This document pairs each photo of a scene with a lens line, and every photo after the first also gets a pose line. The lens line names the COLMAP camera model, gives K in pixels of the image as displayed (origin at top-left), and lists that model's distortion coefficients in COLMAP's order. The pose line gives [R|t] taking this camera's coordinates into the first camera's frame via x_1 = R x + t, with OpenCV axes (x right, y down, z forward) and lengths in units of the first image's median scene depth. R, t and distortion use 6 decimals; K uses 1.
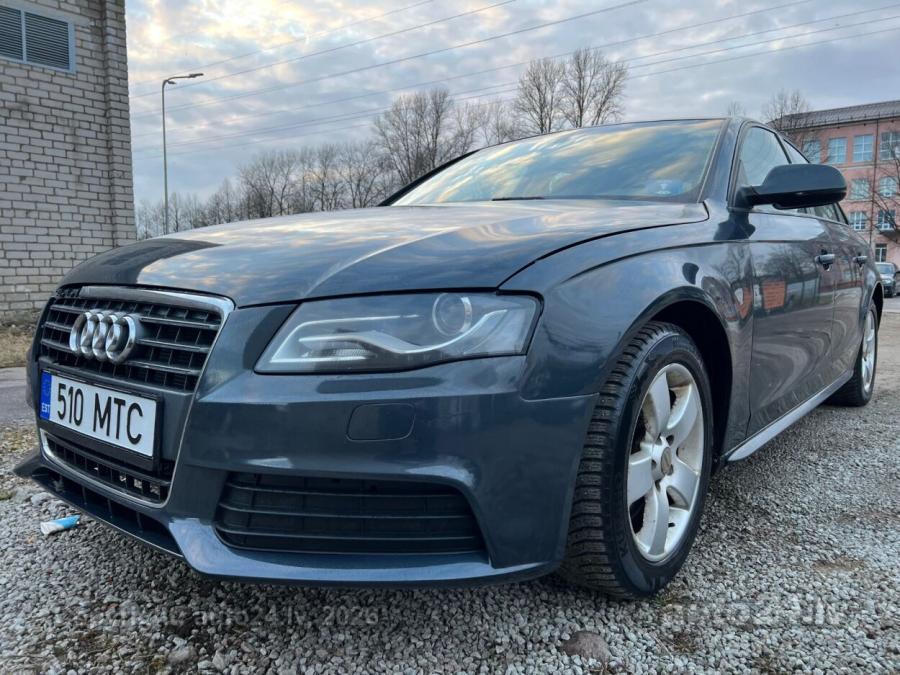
lens RADIAL K [[671.3, 0, 451.8], [0, 671.3, 331.4], [0, 0, 1]] dist [0.047481, -0.050569]
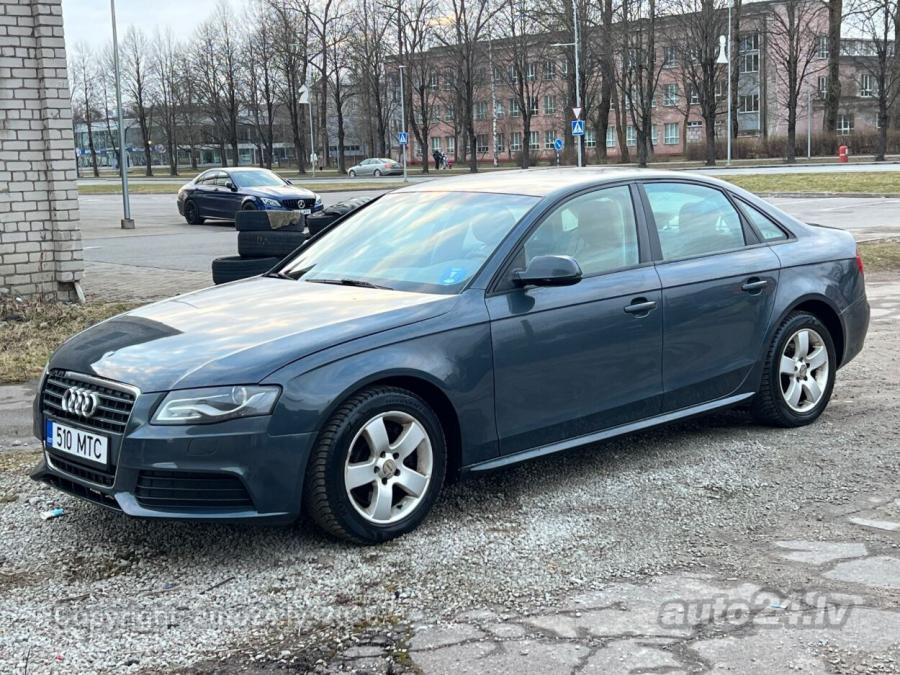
lens RADIAL K [[1337.1, 0, 446.1], [0, 1337.1, 319.2], [0, 0, 1]] dist [0.223244, -0.727682]
pose [[0.985234, -0.020814, -0.169945, 1.167743], [0.027790, 0.998861, 0.038775, -0.351534], [0.168945, -0.042925, 0.984690, -2.601654]]
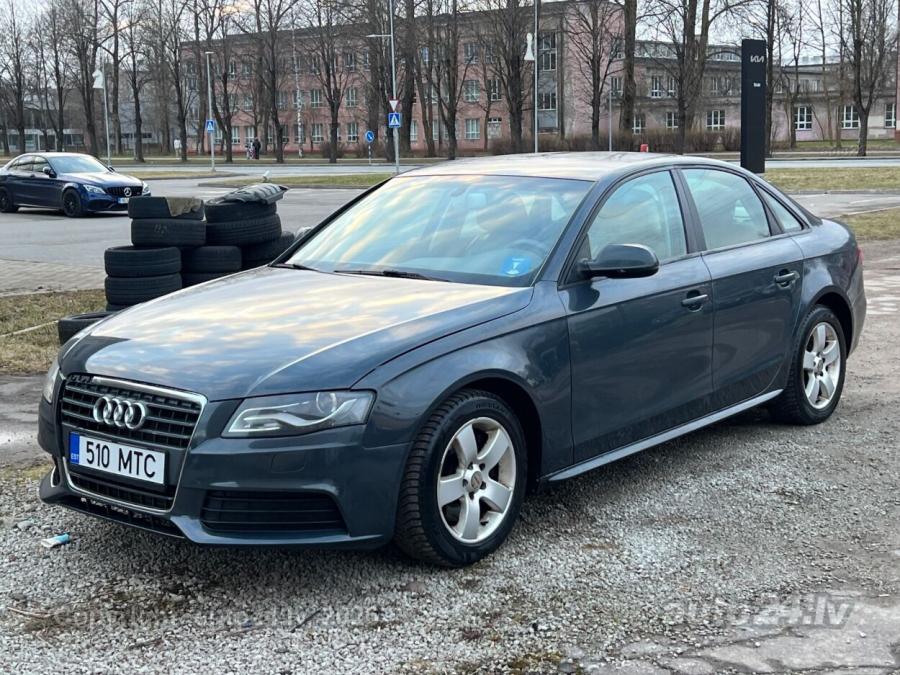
lens RADIAL K [[1337.1, 0, 446.1], [0, 1337.1, 319.2], [0, 0, 1]] dist [0.223244, -0.727682]
pose [[0.999622, -0.024285, -0.012912, 0.327541], [0.024876, 0.998547, 0.047803, -0.361278], [0.011732, -0.048106, 0.998773, -2.280703]]
